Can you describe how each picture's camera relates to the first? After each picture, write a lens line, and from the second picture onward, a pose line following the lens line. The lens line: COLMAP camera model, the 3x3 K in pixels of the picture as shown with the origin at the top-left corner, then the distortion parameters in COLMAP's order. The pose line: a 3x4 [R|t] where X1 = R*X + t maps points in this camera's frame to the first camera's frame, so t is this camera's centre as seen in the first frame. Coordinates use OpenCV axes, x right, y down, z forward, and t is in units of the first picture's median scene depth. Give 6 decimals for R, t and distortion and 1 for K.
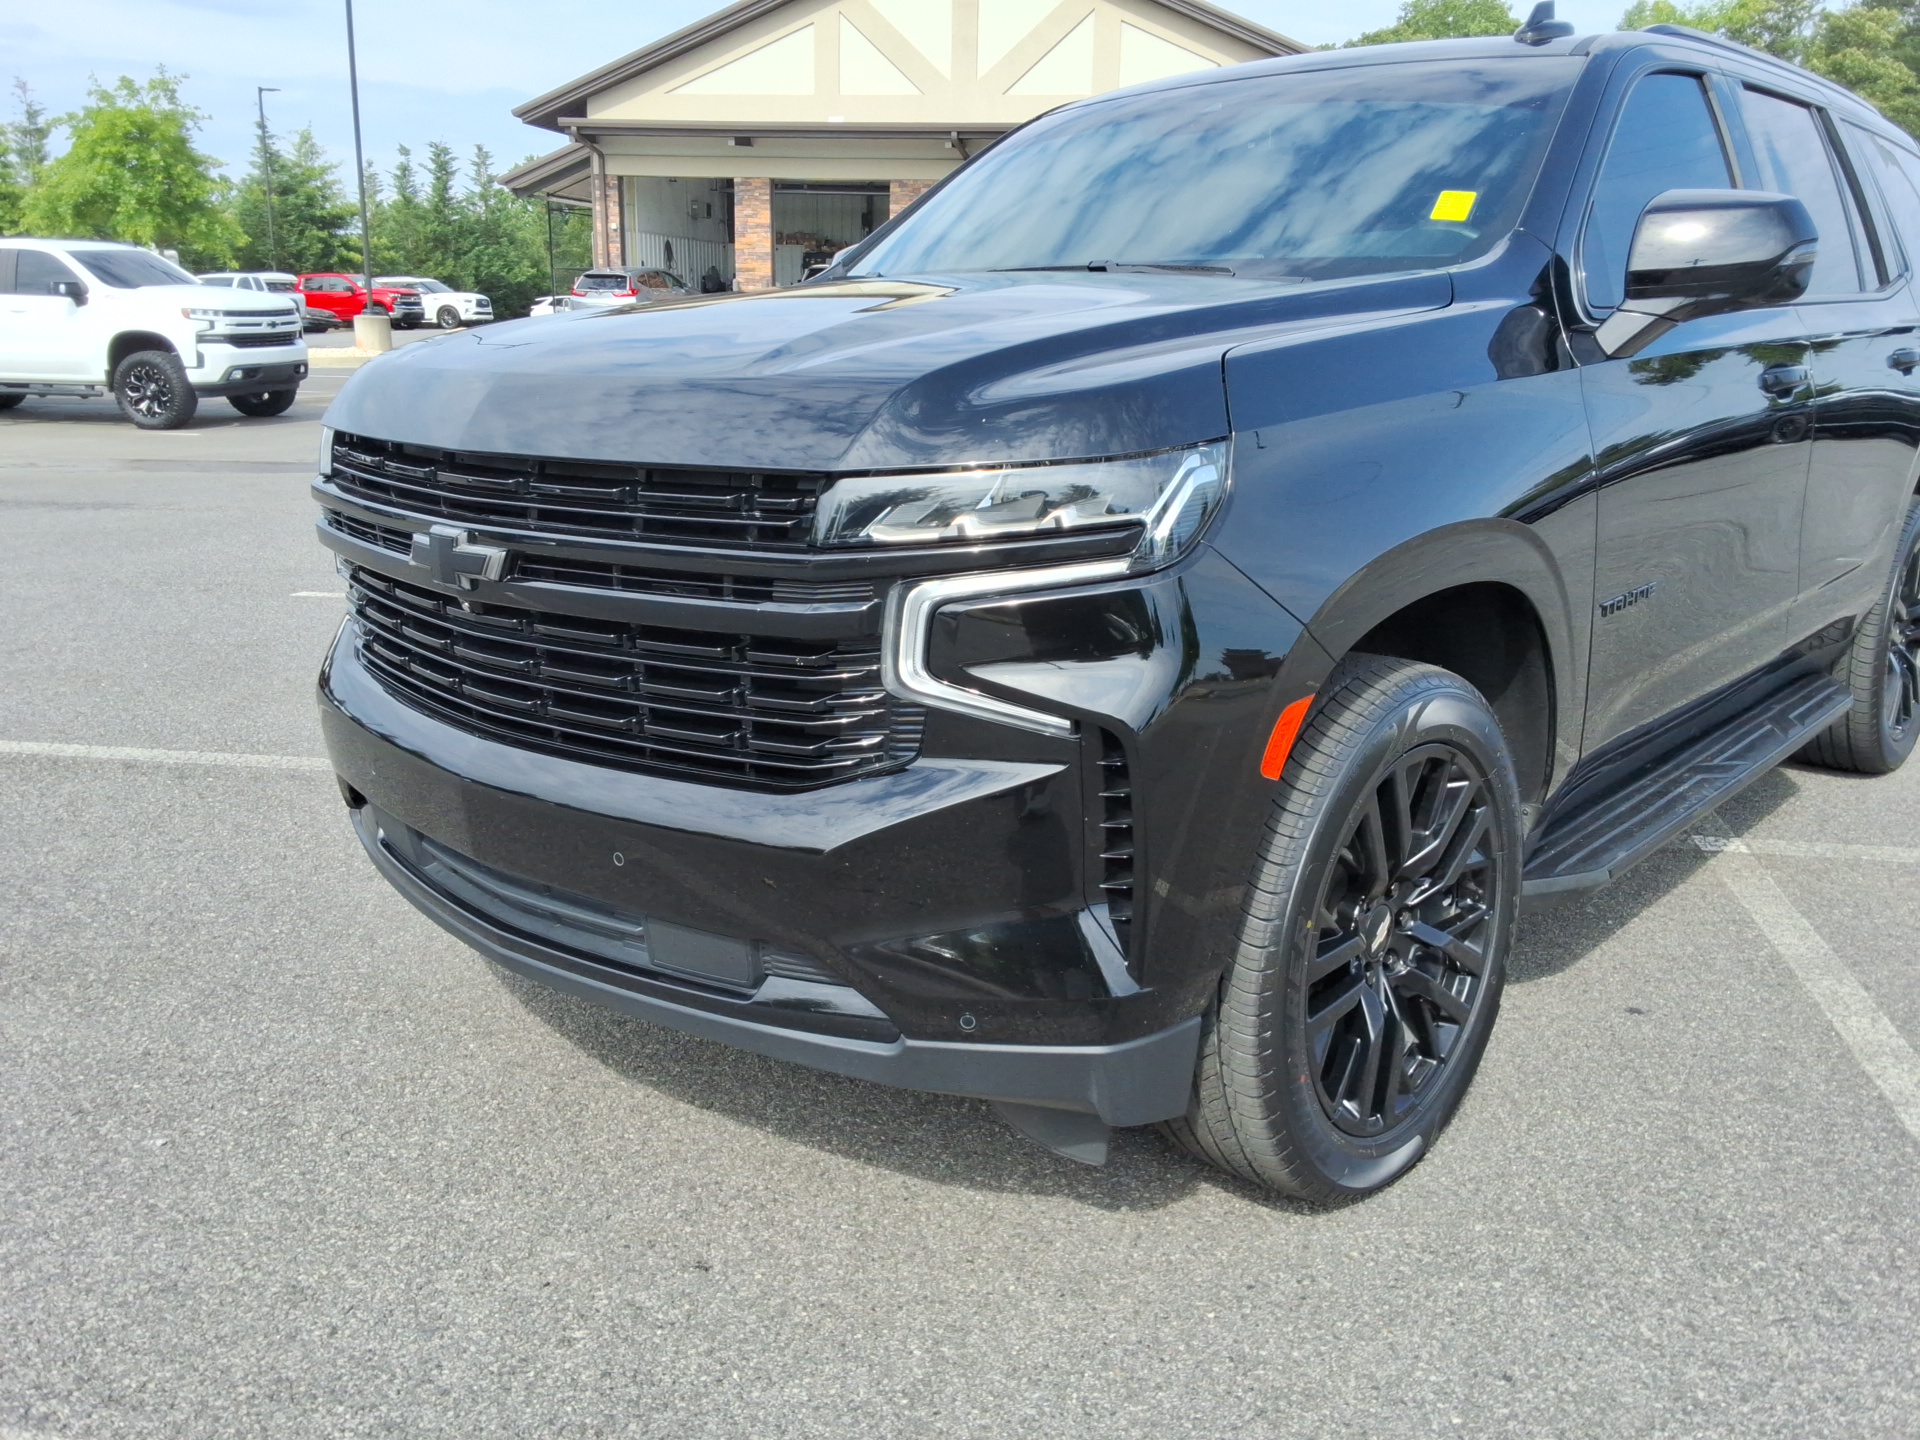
lens RADIAL K [[1541.6, 0, 962.4], [0, 1541.6, 719.0], [0, 0, 1]] dist [0.112307, -0.168461]
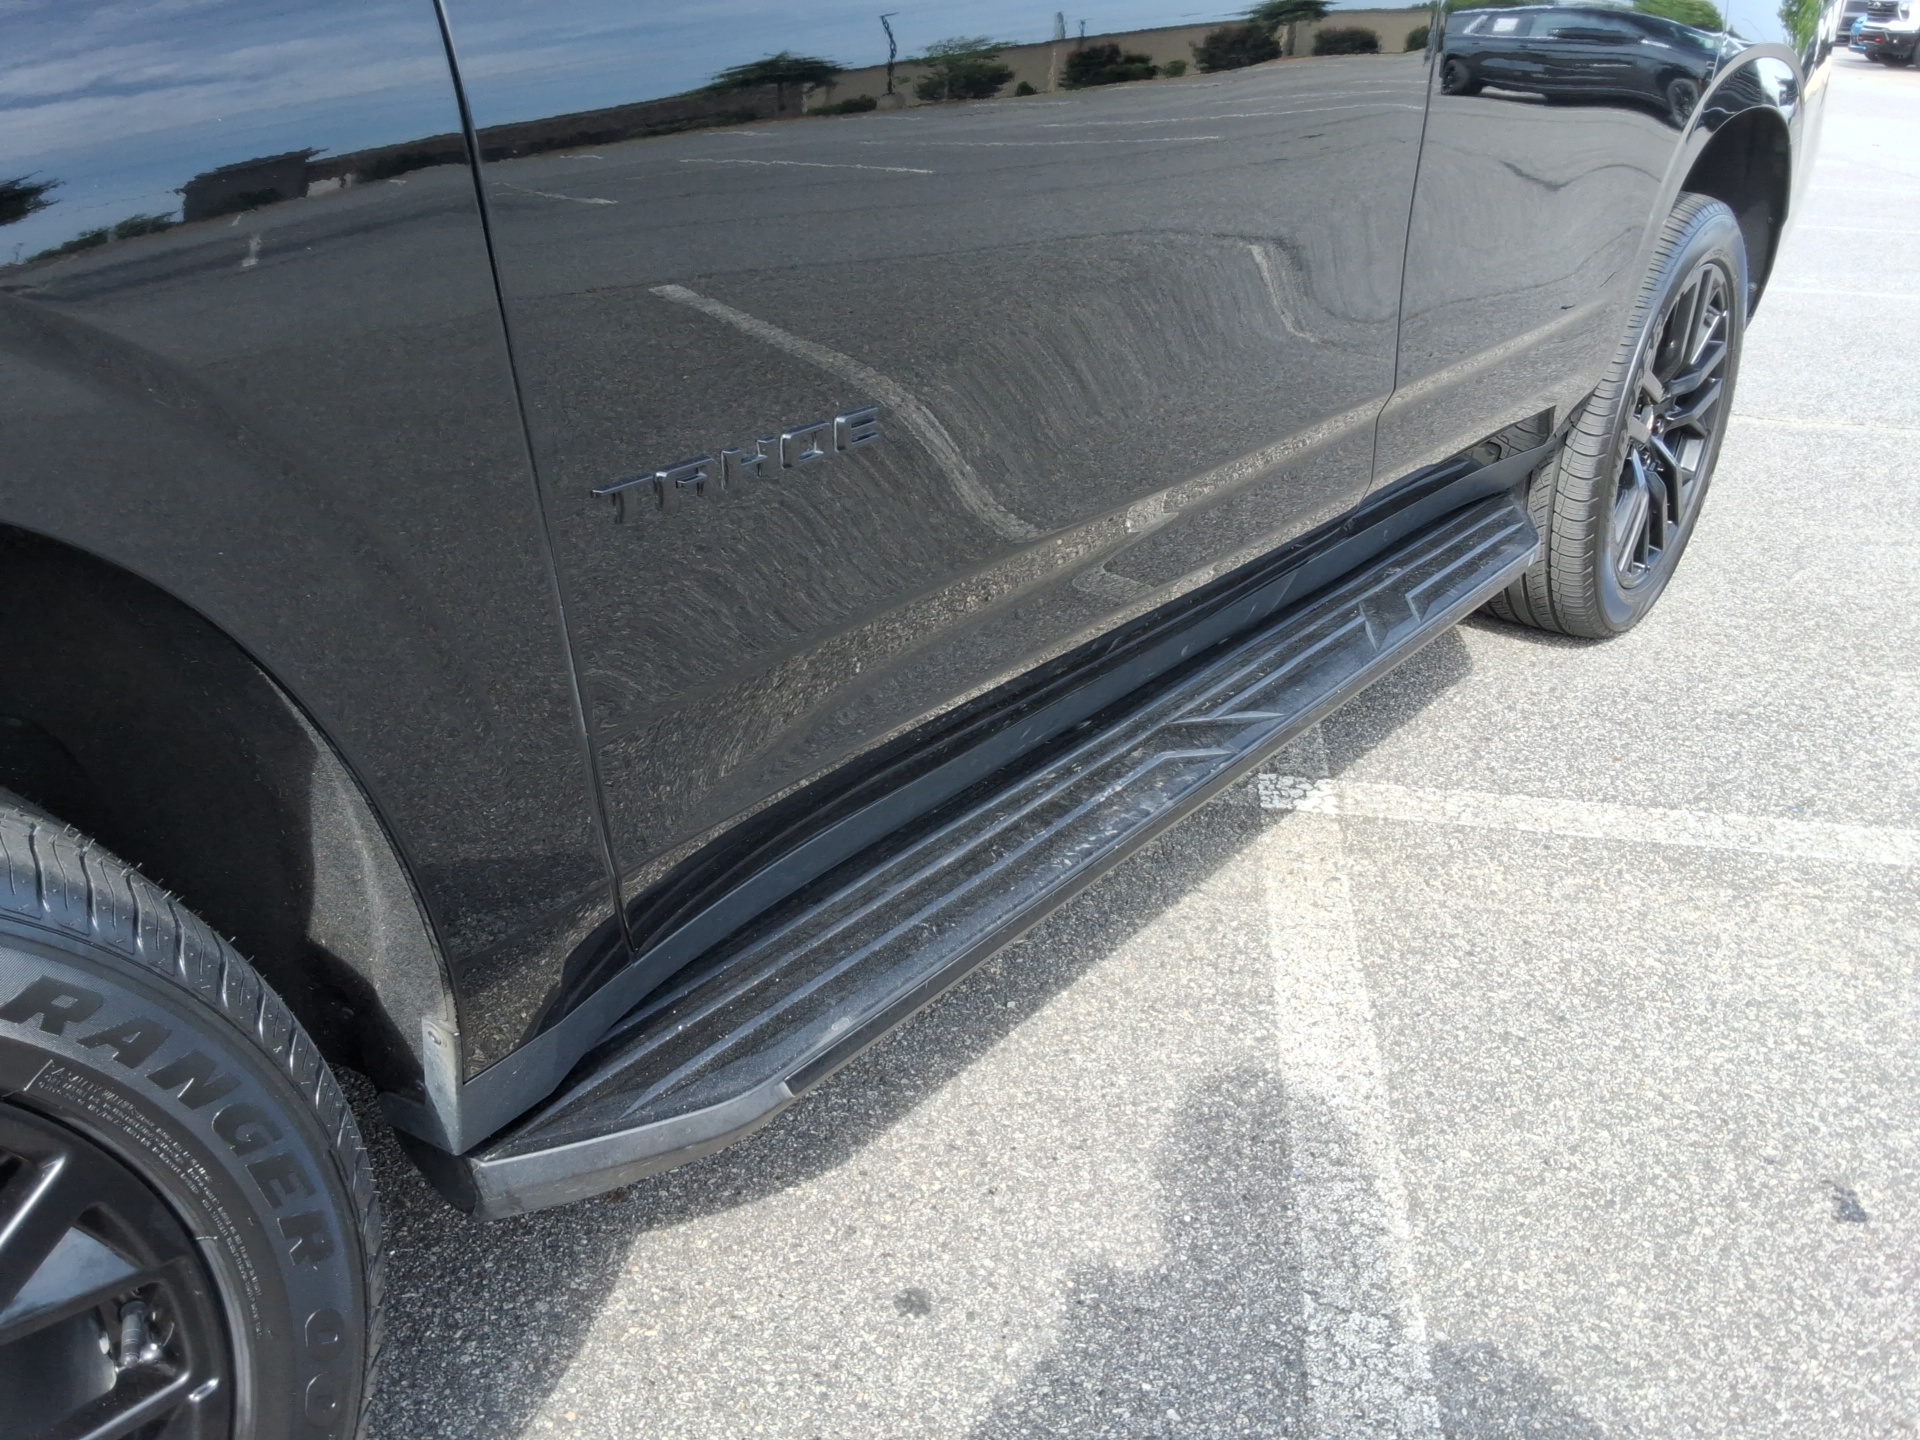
lens RADIAL K [[1541.6, 0, 962.3], [0, 1541.6, 704.4], [0, 0, 1]] dist [0.112307, -0.168461]
pose [[0.997026, 0.004814, 0.076910, 0.293601], [-0.018846, 0.982972, 0.182786, -0.057276], [-0.074721, -0.183692, 0.980140, 0.410884]]
